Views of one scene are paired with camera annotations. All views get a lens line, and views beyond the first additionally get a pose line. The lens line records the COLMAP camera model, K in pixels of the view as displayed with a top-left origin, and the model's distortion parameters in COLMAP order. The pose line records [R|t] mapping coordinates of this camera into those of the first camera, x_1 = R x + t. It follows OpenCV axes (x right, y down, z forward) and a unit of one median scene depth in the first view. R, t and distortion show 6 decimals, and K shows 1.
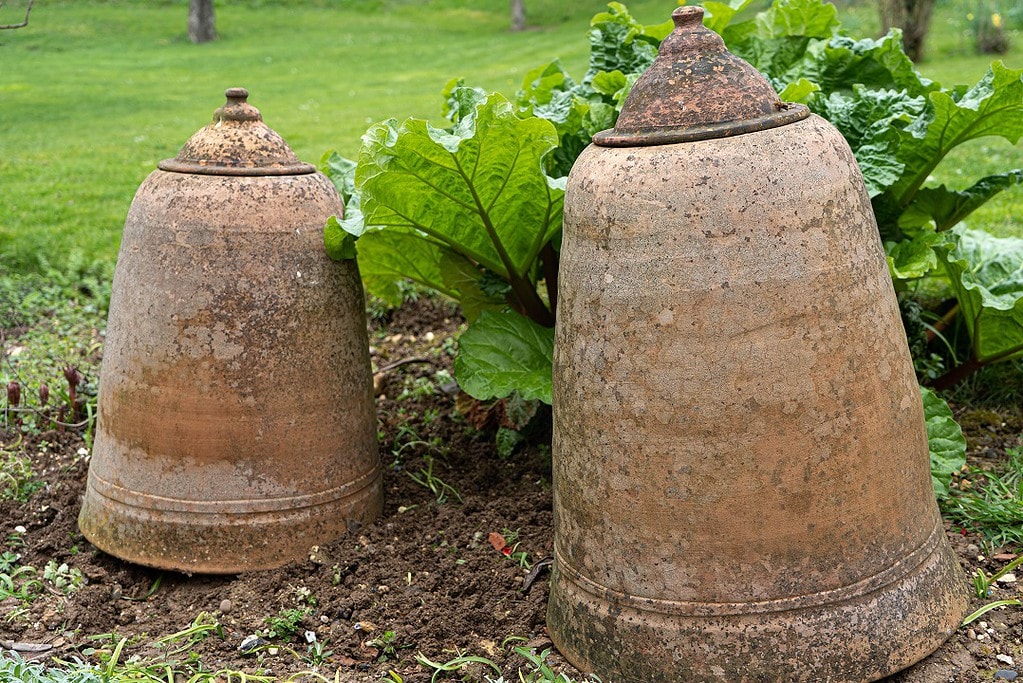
lens RADIAL K [[1297.3, 0, 507.3], [0, 1297.3, 347.1], [0, 0, 1]] dist [0.024238, 0.000000]
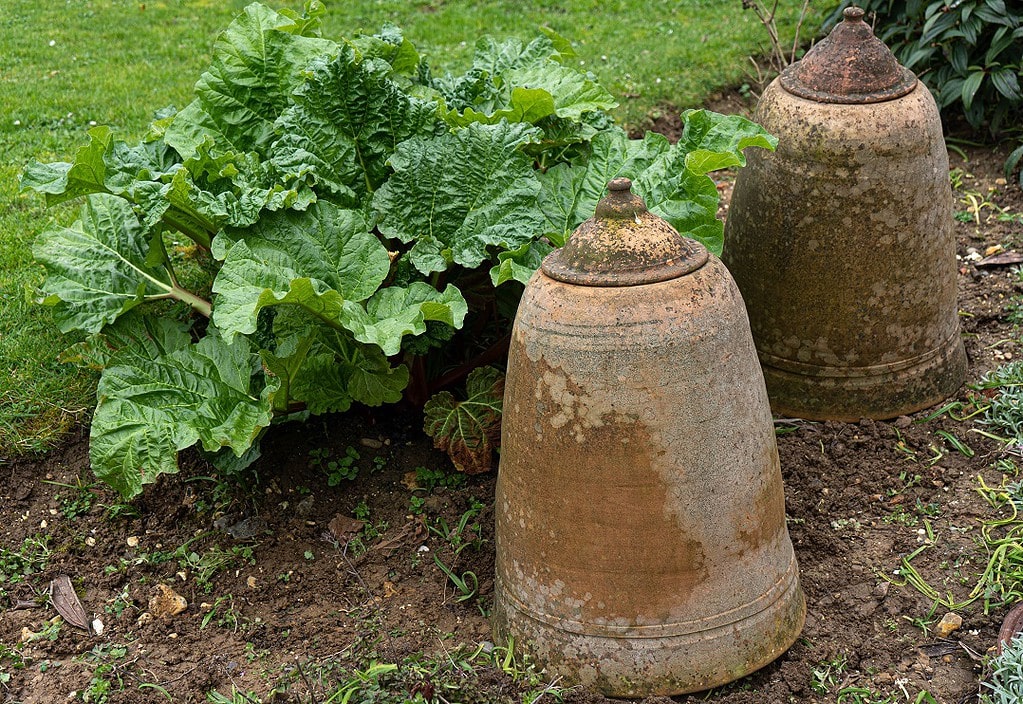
lens RADIAL K [[1453.1, 0, 510.3], [0, 1453.1, 350.8], [0, 0, 1]] dist [0.047334, 0.000000]
pose [[-0.087238, -0.356386, 0.930257, -1.631728], [0.296179, 0.882311, 0.365793, -0.666230], [-0.951140, 0.307434, 0.028583, 1.459538]]
